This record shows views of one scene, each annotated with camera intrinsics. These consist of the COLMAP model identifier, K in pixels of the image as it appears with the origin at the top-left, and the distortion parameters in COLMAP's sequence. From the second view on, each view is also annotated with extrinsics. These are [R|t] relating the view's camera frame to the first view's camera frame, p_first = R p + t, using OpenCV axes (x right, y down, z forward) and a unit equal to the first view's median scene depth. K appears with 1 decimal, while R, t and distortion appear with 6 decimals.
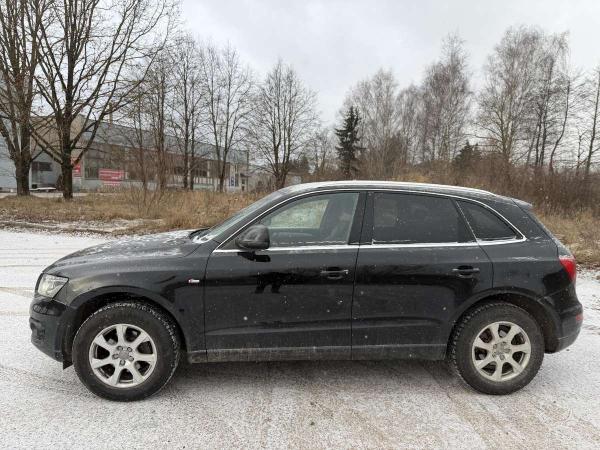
lens RADIAL K [[422.9, 0, 300.0], [0, 422.9, 225.0], [0, 0, 1]] dist [0.001839, -0.002408]
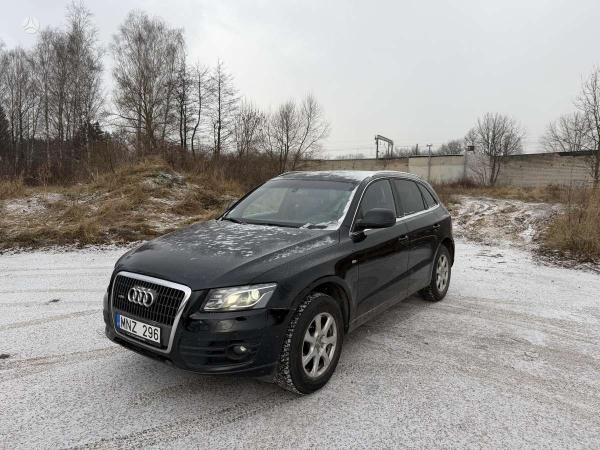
lens RADIAL K [[414.1, 0, 300.0], [0, 414.1, 225.0], [0, 0, 1]] dist [0.077998, -0.103759]
pose [[0.662755, -0.112139, 0.740392, -1.086634], [0.076005, 0.993691, 0.082468, -0.064485], [-0.744969, 0.001617, 0.667097, 0.329301]]
